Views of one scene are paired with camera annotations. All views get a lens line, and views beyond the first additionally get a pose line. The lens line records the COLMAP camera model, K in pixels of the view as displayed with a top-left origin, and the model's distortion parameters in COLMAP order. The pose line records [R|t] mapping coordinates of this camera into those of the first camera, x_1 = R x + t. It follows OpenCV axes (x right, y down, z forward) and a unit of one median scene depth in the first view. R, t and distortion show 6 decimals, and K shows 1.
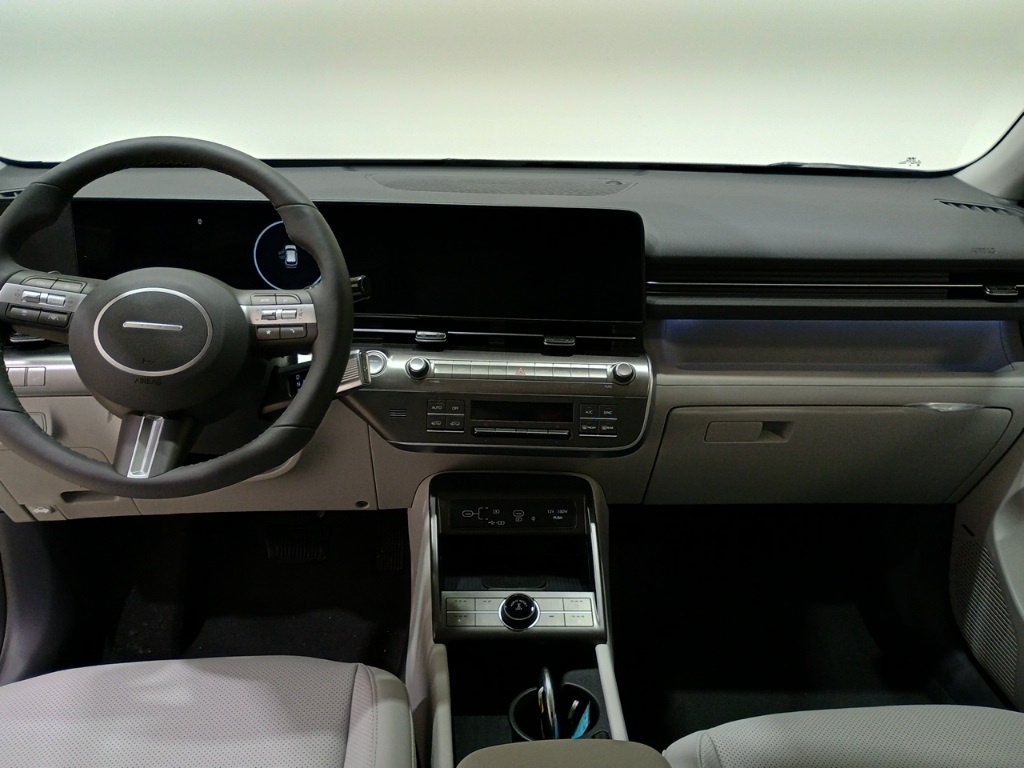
lens RADIAL K [[880.0, 0, 512.0], [0, 880.0, 384.0], [0, 0, 1]] dist [0.092101, -0.094782]
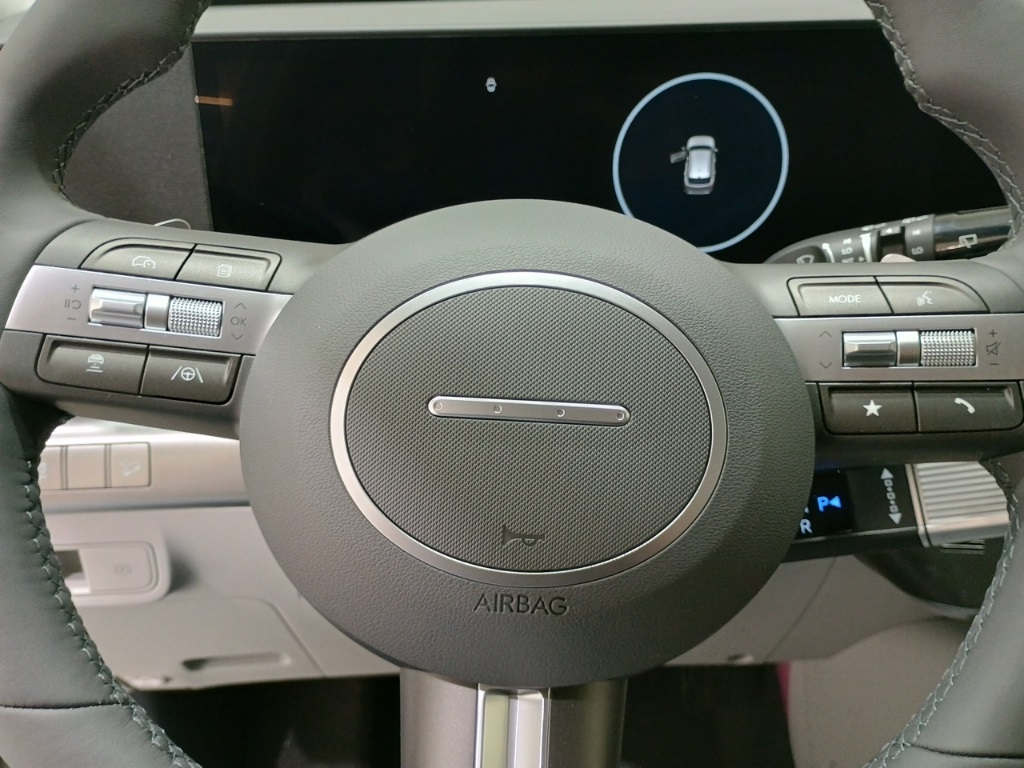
lens RADIAL K [[890.3, 0, 512.0], [0, 890.3, 384.0], [0, 0, 1]] dist [0.087834, -0.213970]
pose [[0.997470, -0.006967, -0.070743, -0.377981], [0.012416, 0.996963, 0.076874, -0.092470], [0.069993, -0.077558, 0.994528, 0.698918]]
